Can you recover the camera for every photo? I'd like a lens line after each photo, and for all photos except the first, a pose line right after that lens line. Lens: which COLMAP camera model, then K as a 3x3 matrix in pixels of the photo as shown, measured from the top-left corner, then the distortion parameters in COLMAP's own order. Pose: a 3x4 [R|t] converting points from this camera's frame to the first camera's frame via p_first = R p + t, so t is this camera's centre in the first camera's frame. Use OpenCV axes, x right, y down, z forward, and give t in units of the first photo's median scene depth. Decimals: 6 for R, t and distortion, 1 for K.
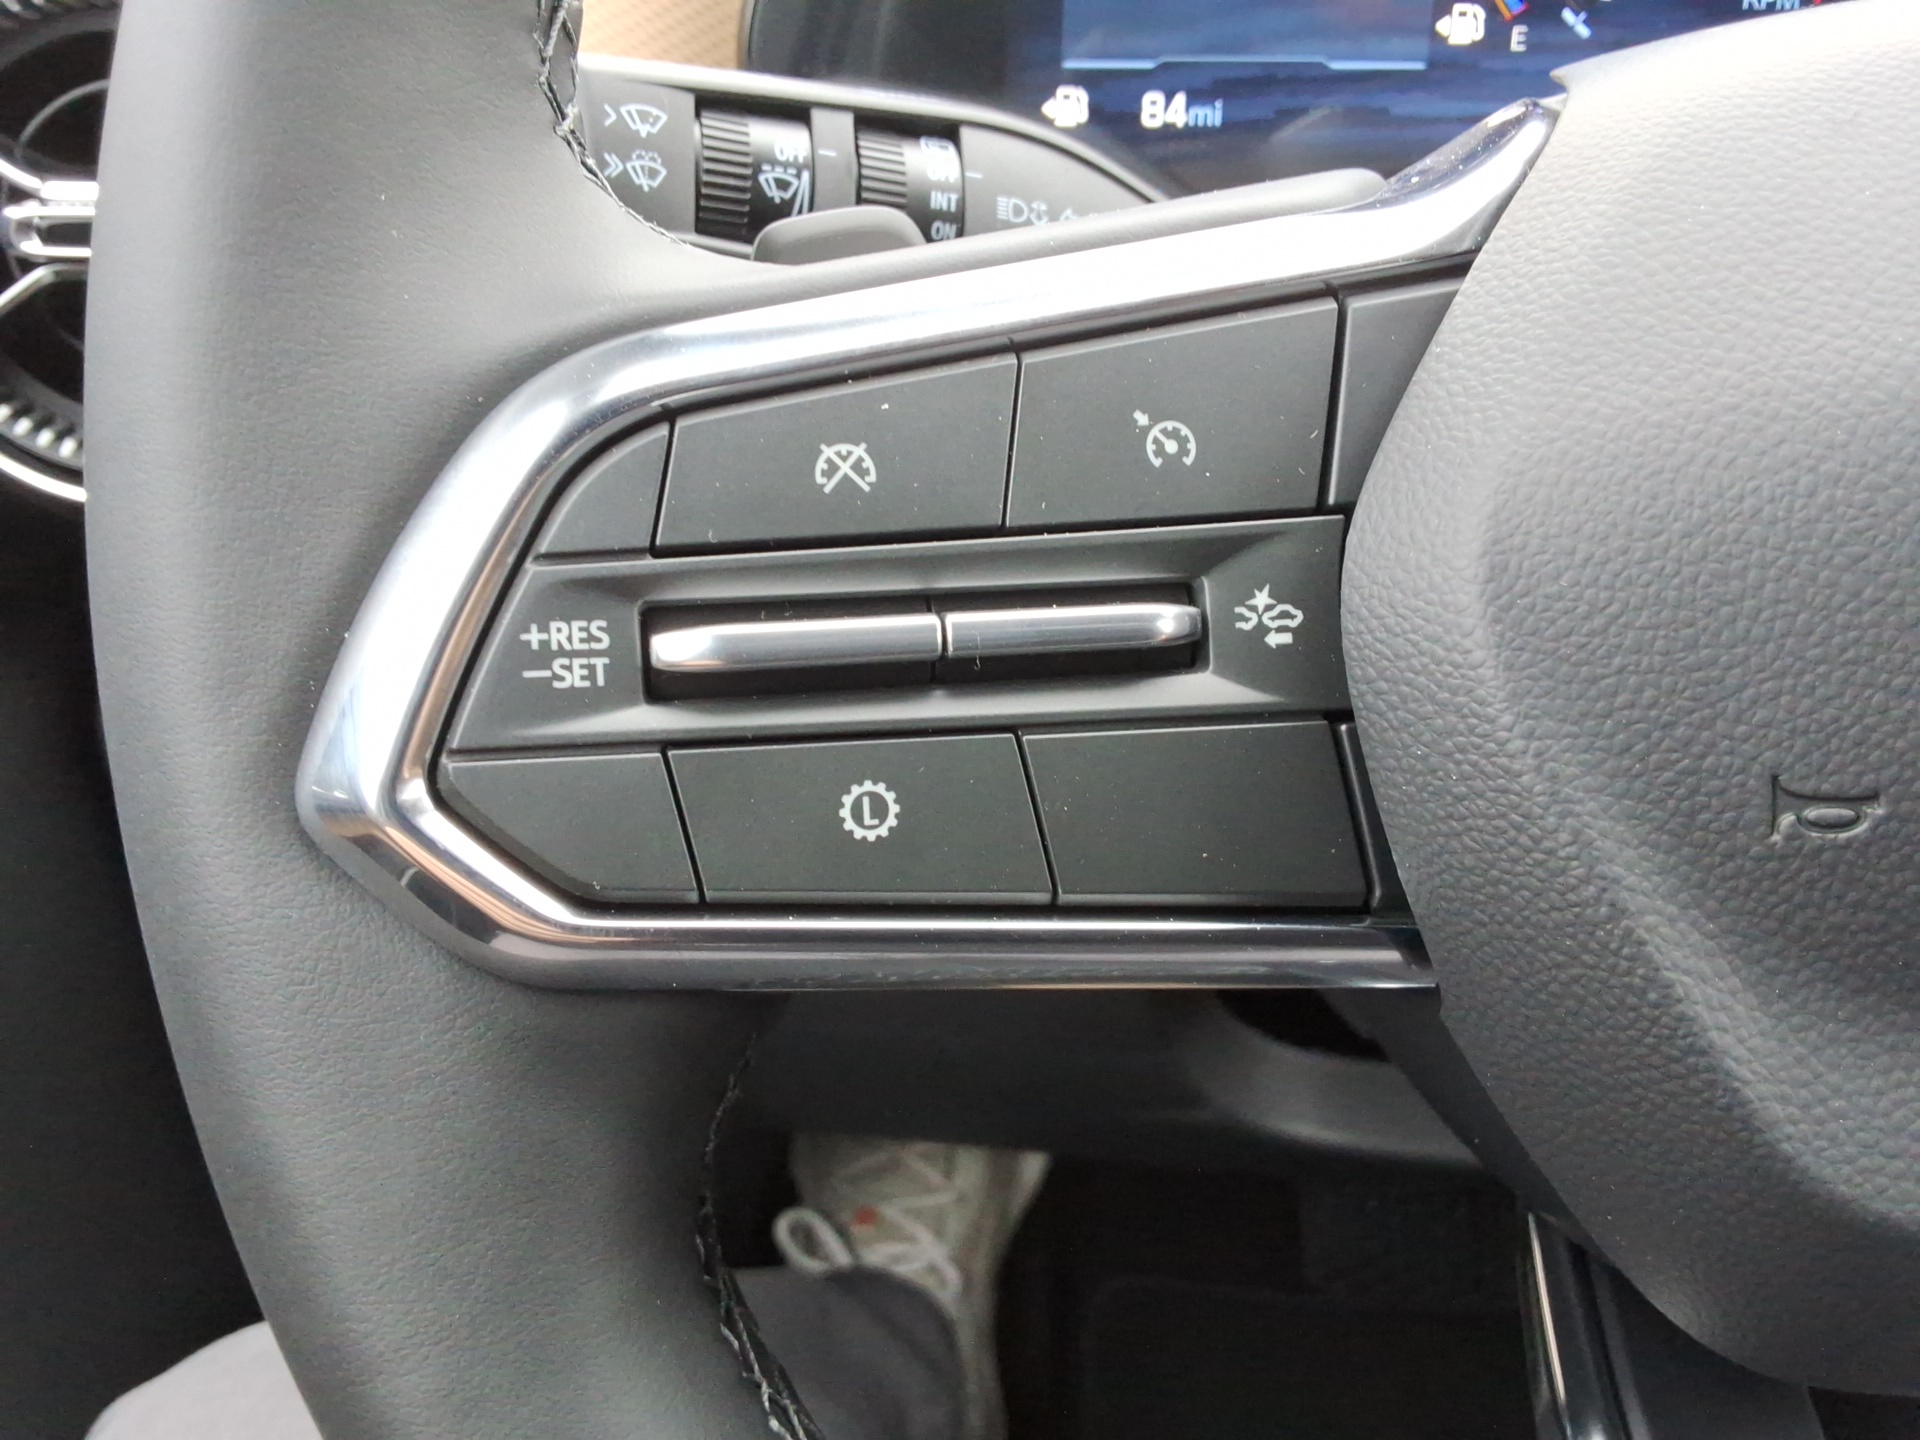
lens RADIAL K [[1537.1, 0, 984.0], [0, 1537.1, 695.3], [0, 0, 1]] dist [0.121008, -0.189277]
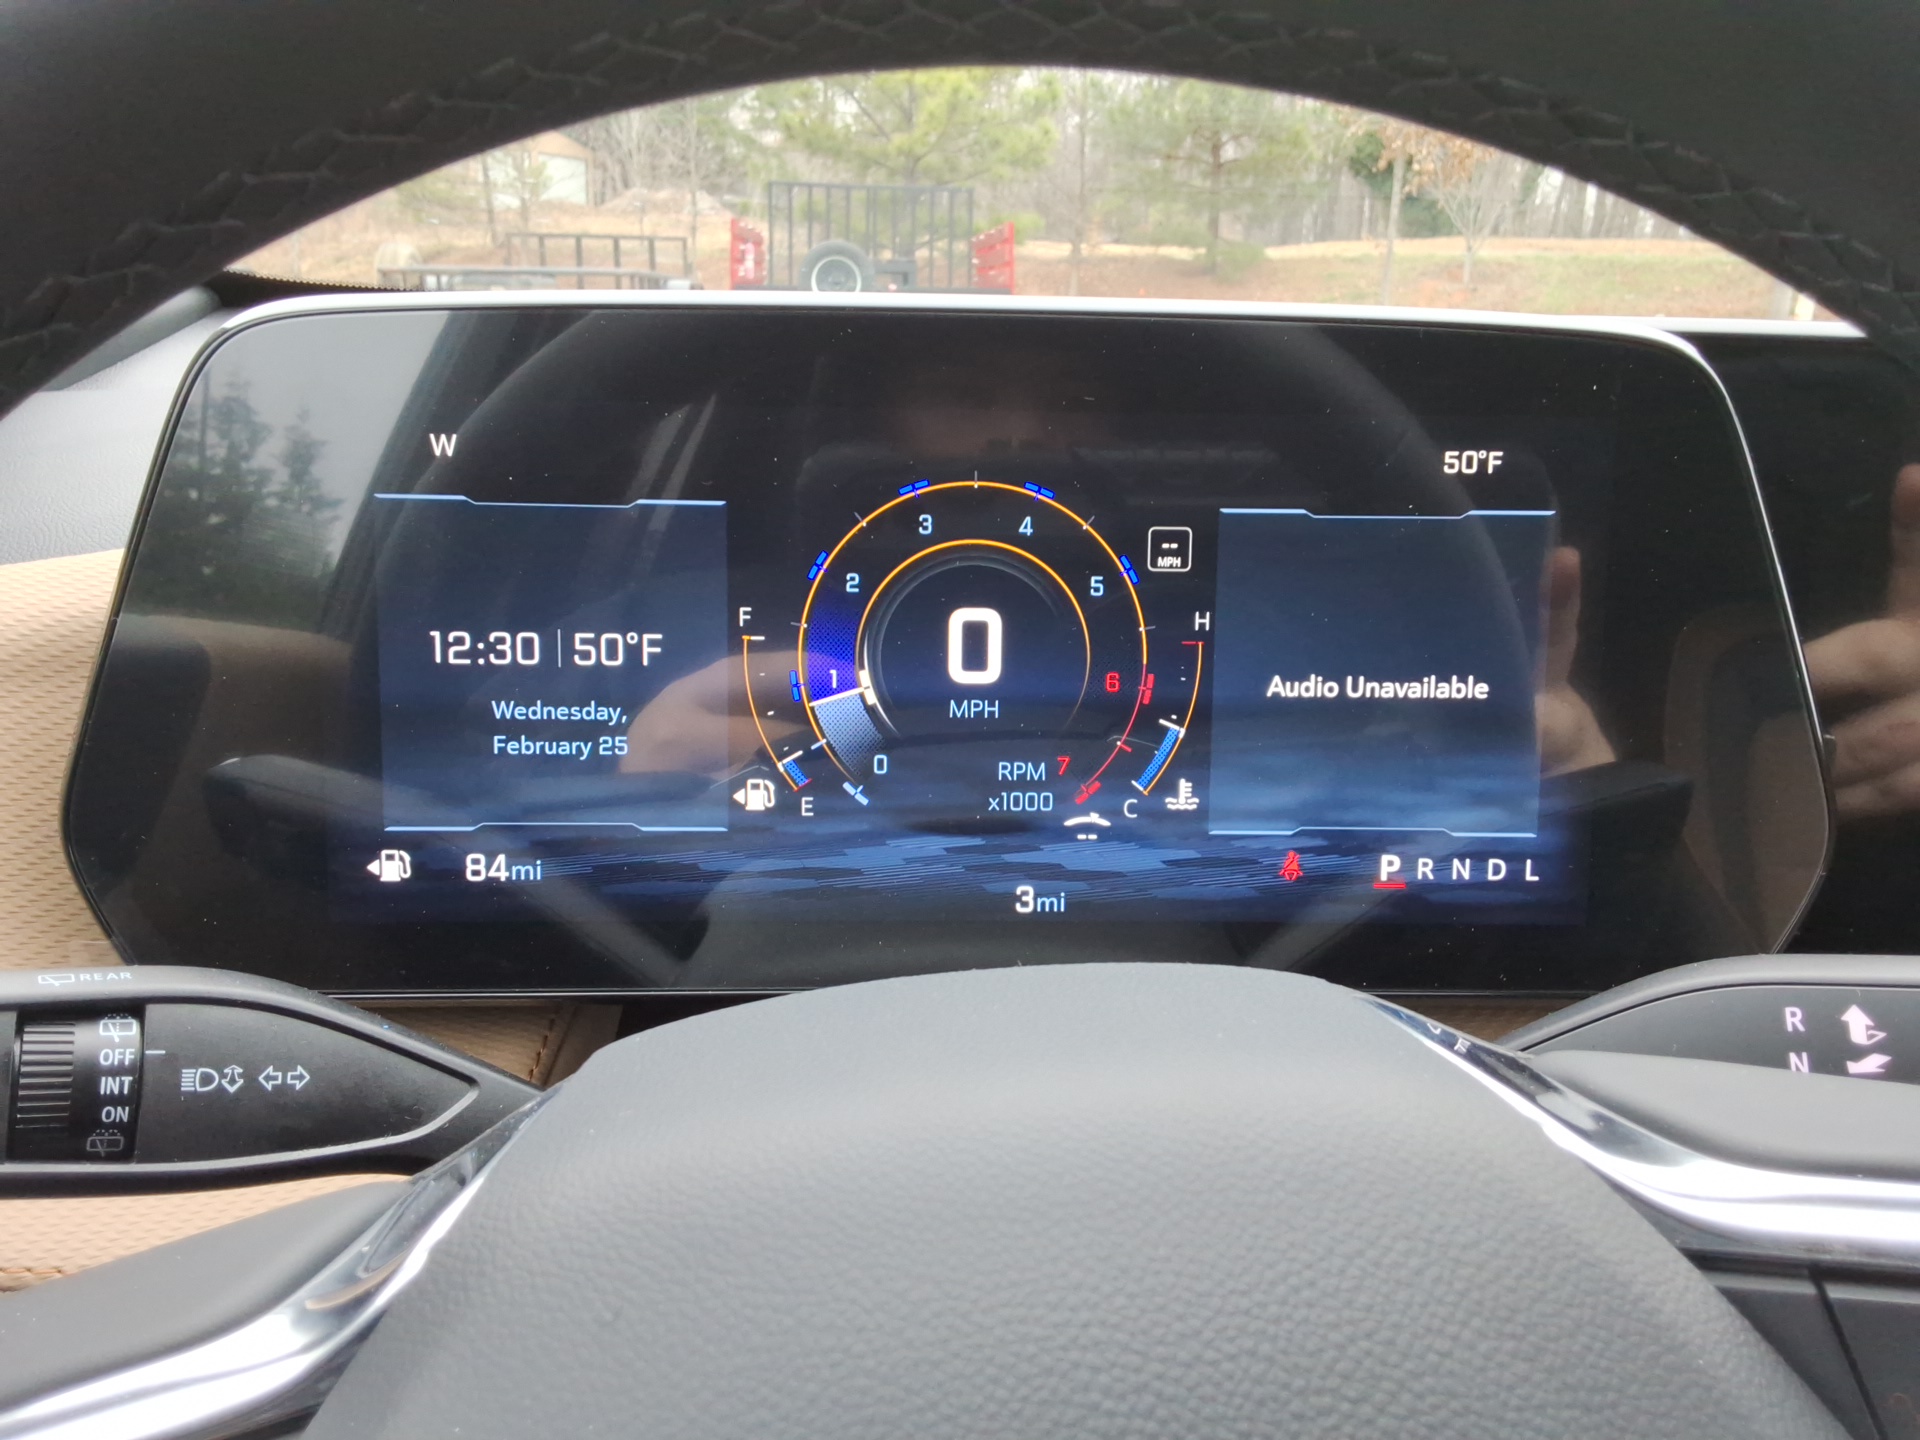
lens RADIAL K [[1537.1, 0, 984.0], [0, 1537.1, 695.3], [0, 0, 1]] dist [0.121008, -0.189277]
pose [[0.987121, -0.012959, 0.159451, 0.614090], [0.049374, 0.972733, -0.226610, -0.508436], [-0.152167, 0.231565, 0.960845, -0.191427]]
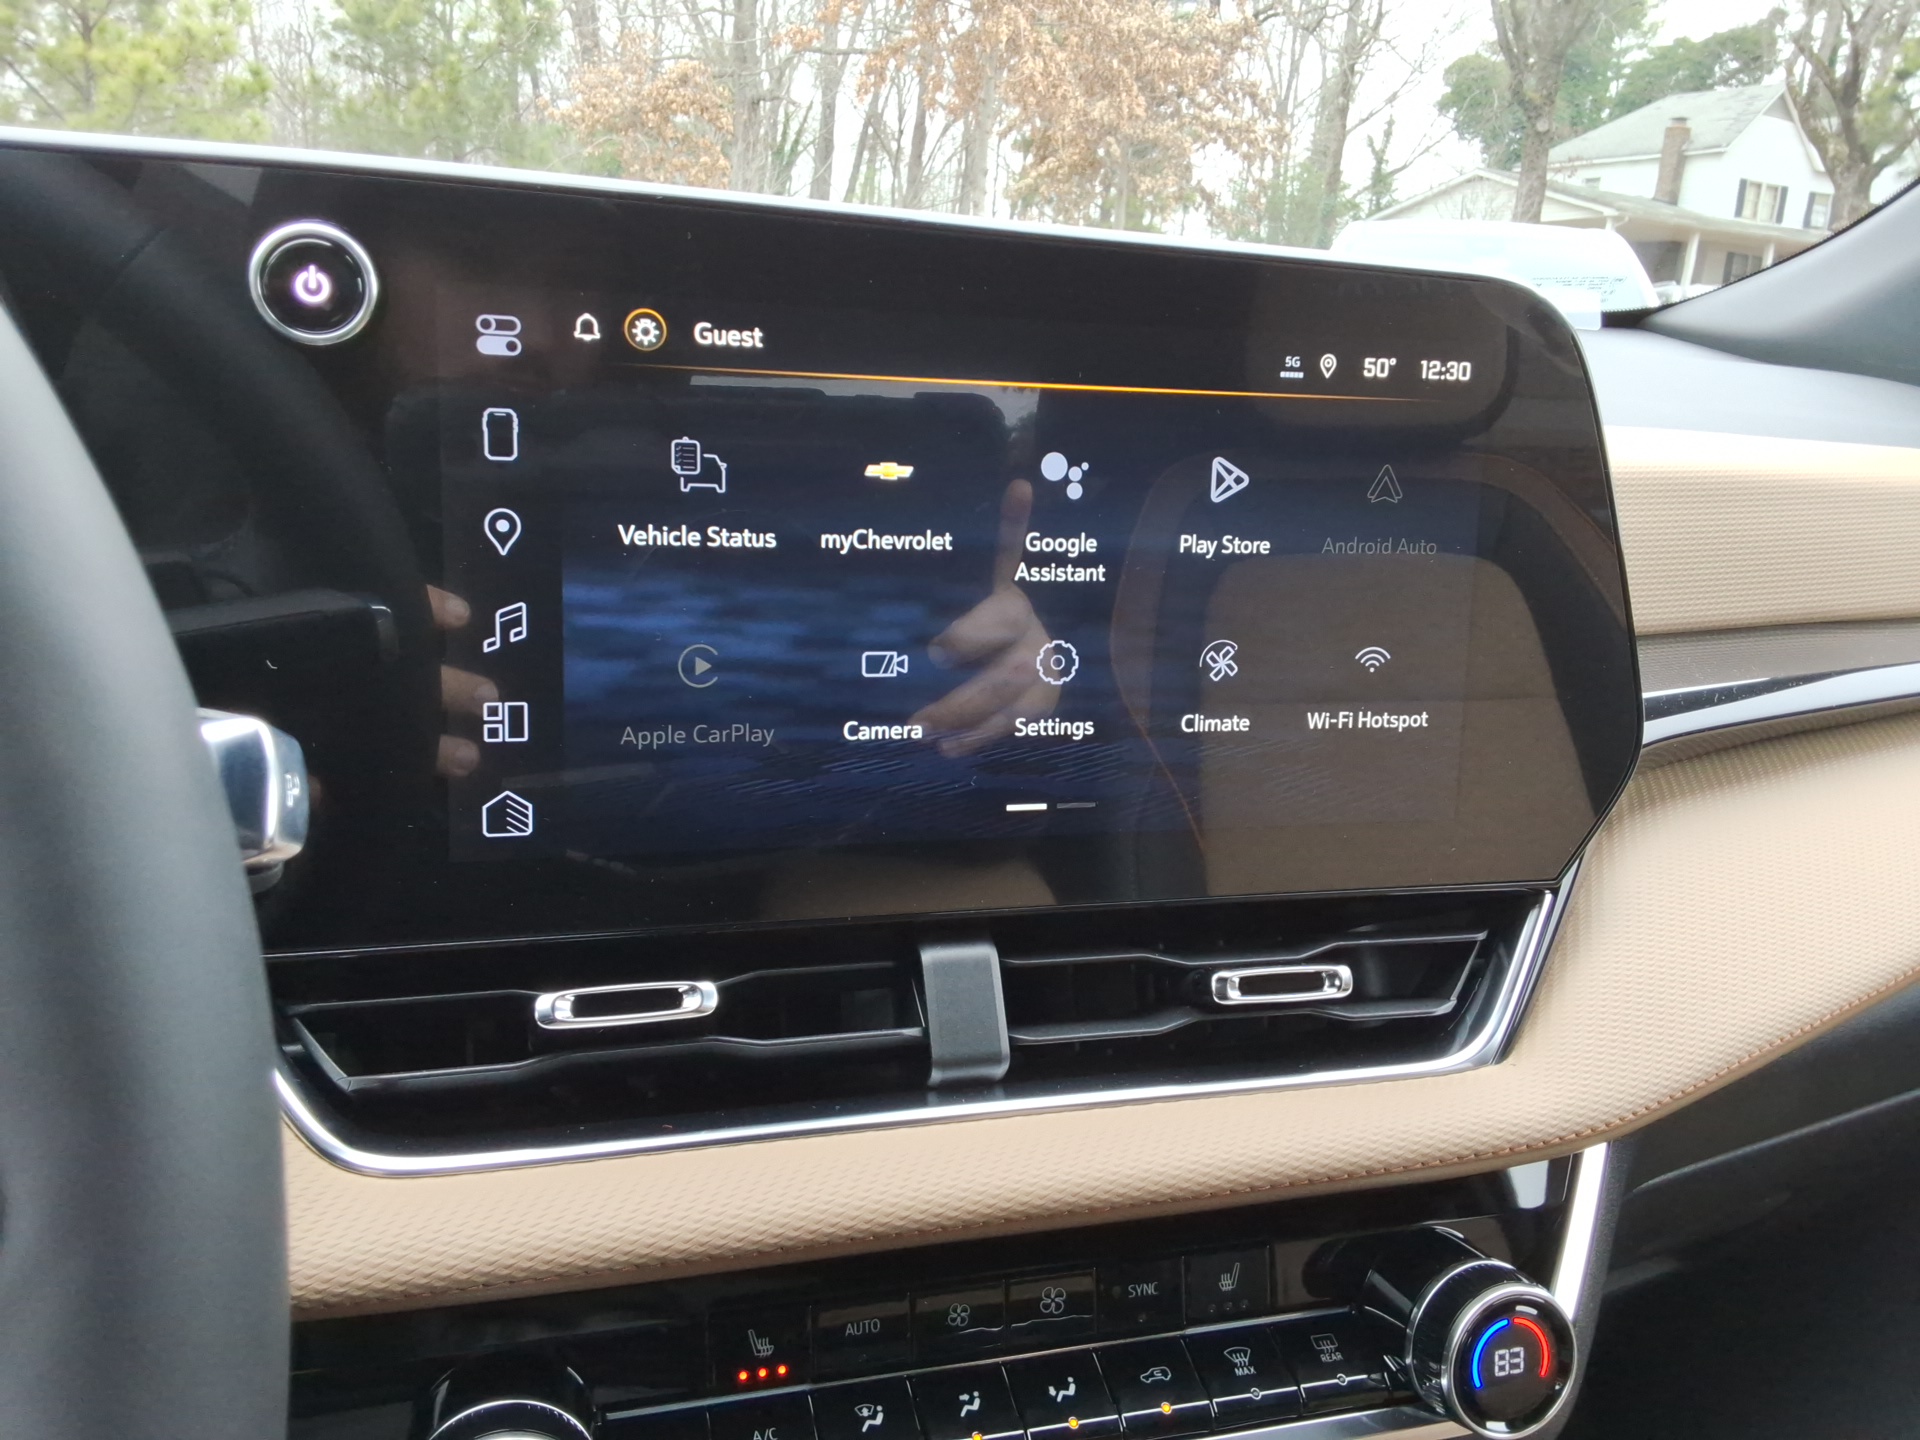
lens RADIAL K [[1537.6, 0, 972.3], [0, 1537.6, 693.8], [0, 0, 1]] dist [0.099105, -0.166540]
pose [[0.824322, -0.075907, 0.561010, 1.984512], [0.212666, 0.959912, -0.182601, -0.063256], [-0.524659, 0.269829, 0.807419, -0.518894]]
